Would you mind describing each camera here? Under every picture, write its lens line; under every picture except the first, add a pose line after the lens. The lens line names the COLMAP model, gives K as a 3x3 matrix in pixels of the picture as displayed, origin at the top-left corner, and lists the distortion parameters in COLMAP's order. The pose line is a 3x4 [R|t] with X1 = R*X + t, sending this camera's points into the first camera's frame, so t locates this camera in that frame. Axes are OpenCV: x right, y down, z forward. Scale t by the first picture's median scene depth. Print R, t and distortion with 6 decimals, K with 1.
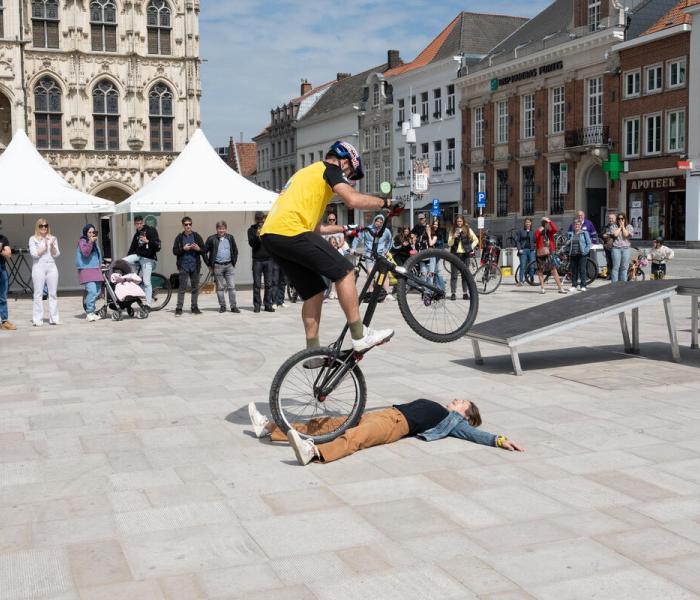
lens RADIAL K [[947.3, 0, 350.0], [0, 947.3, 300.0], [0, 0, 1]] dist [-0.006505, 0.000108]
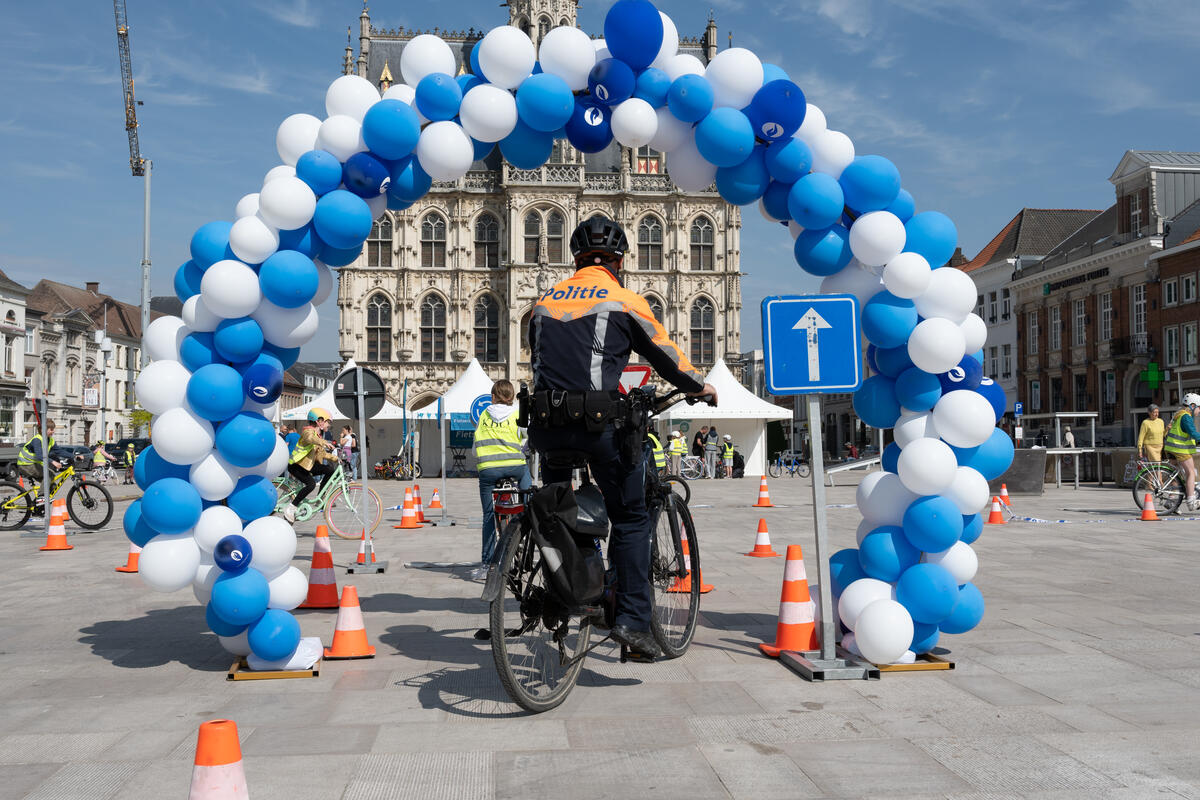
lens RADIAL K [[1284.6, 0, 600.0], [0, 1284.6, 400.0], [0, 0, 1]] dist [-0.004747, 0.032673]
pose [[0.960547, -0.002667, -0.278104, 0.091579], [-0.028707, 0.993662, -0.108680, 0.041638], [0.276631, 0.112376, 0.954383, -0.395038]]
